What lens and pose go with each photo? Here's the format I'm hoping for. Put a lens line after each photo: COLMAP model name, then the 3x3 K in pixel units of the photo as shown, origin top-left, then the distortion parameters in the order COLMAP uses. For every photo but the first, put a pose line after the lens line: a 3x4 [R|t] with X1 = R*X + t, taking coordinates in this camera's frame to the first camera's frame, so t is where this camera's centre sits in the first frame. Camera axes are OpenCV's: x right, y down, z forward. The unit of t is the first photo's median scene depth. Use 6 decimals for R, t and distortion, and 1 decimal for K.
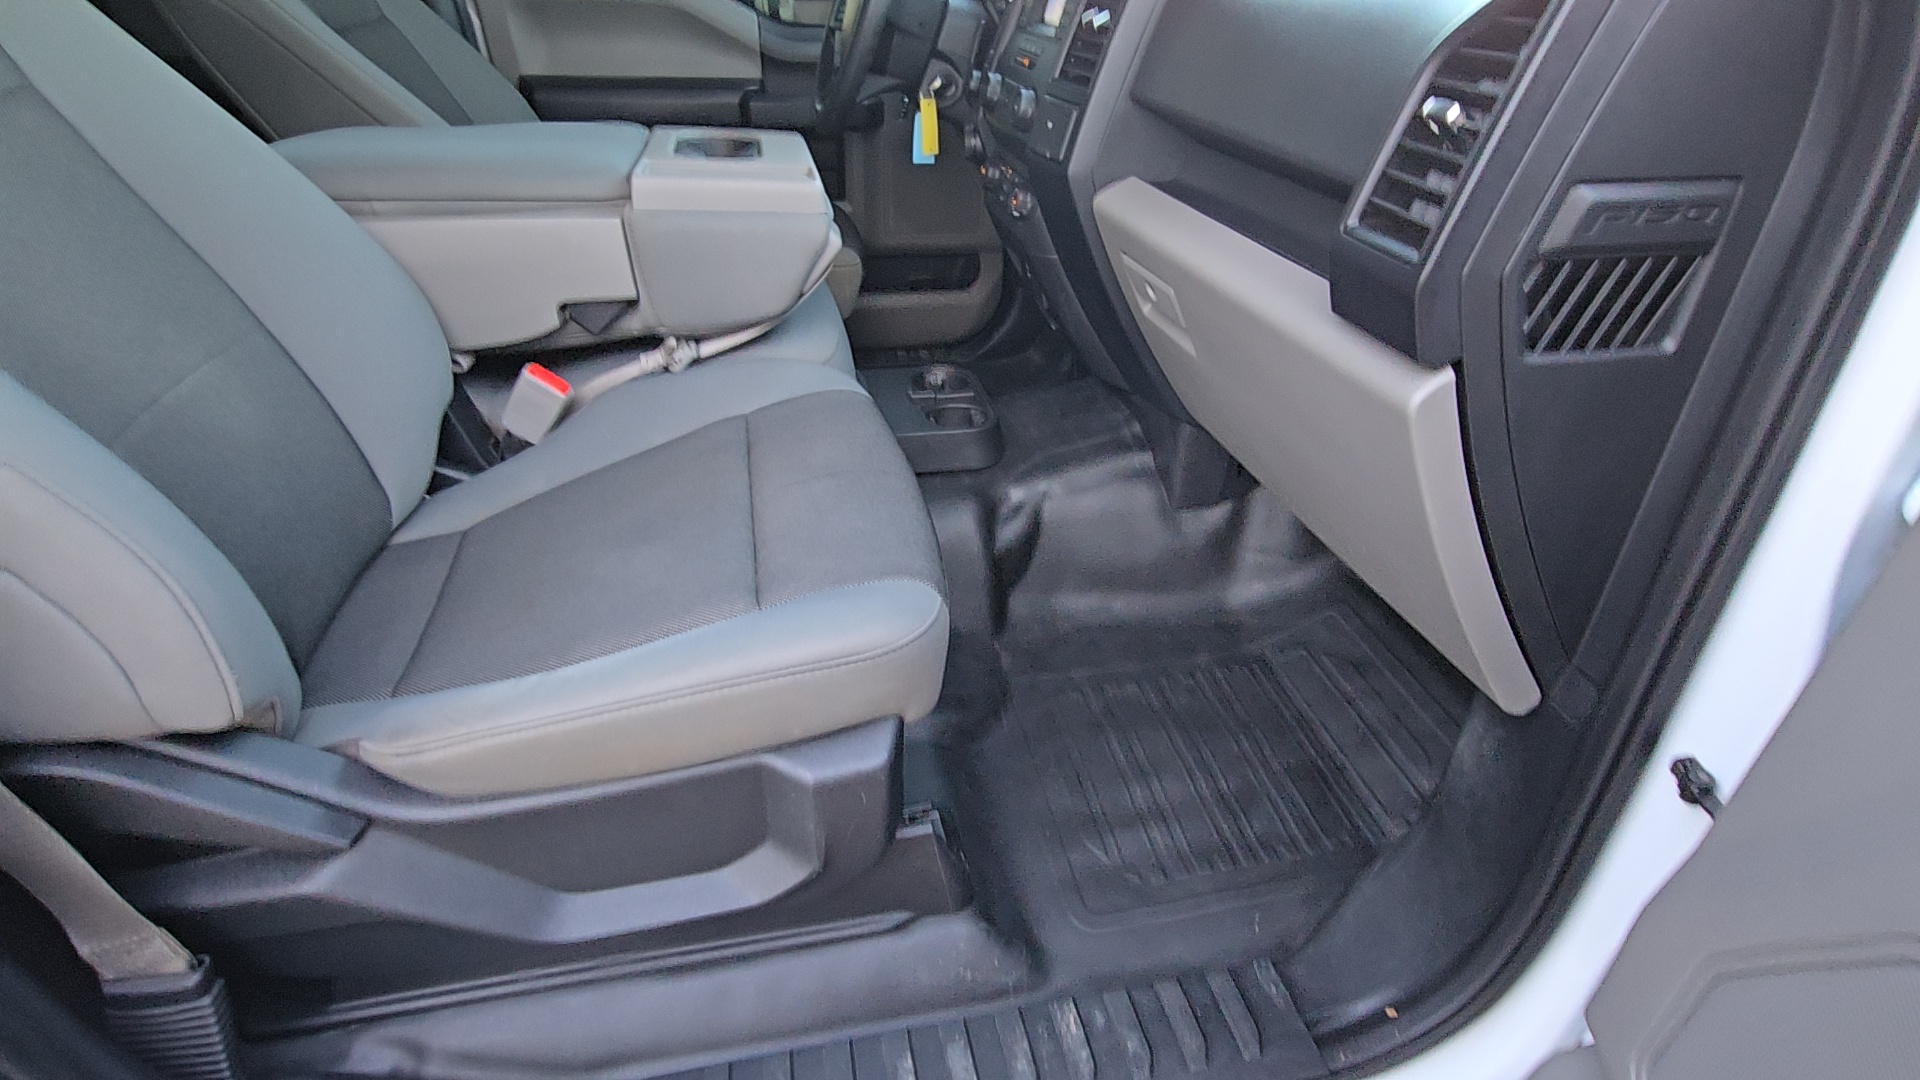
lens RADIAL K [[965.9, 0, 977.8], [0, 965.9, 532.8], [0, 0, 1]] dist [0.001406, 0.001820]
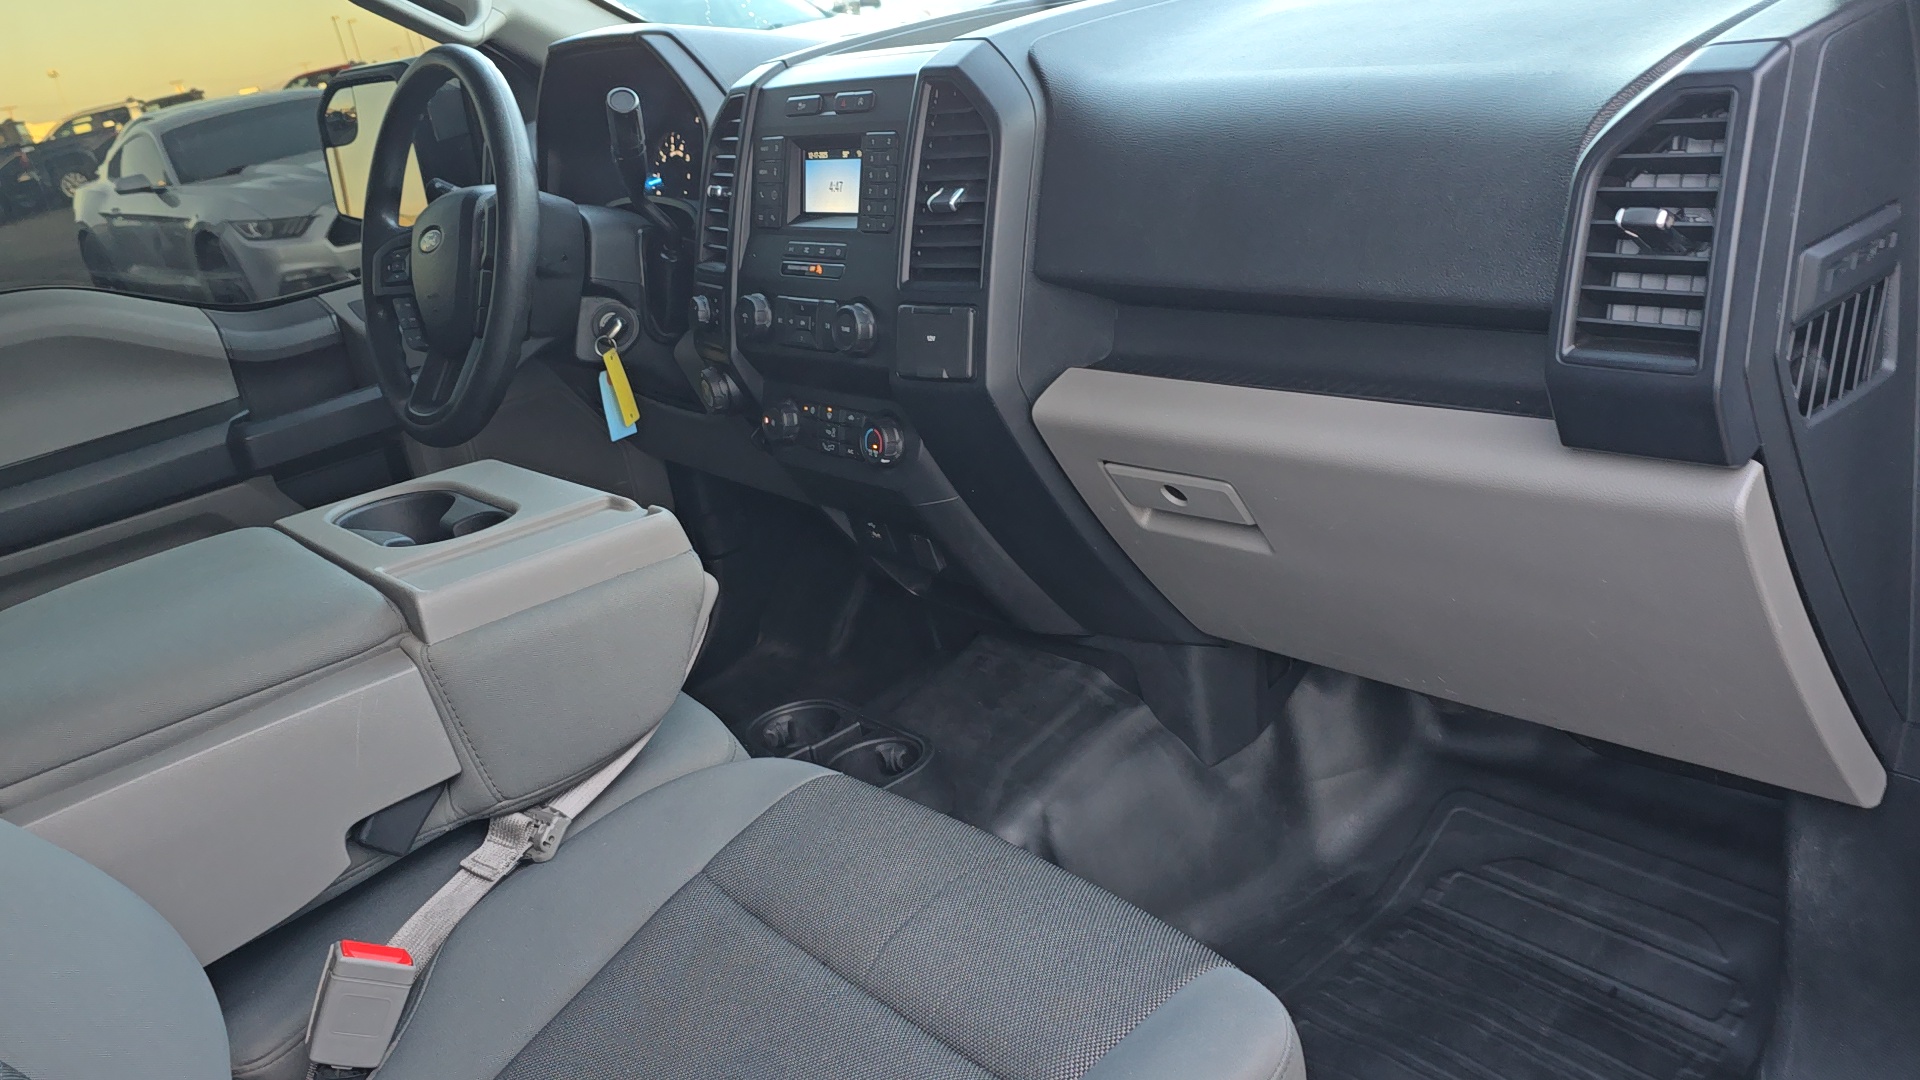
lens RADIAL K [[1590.6, 0, 941.4], [0, 1590.6, 542.7], [0, 0, 1]] dist [0.007520, -0.008113]
pose [[0.876282, -0.336873, 0.344452, -0.382742], [0.402715, 0.904583, -0.139823, -0.106337], [-0.264483, 0.261240, 0.928333, -0.086576]]
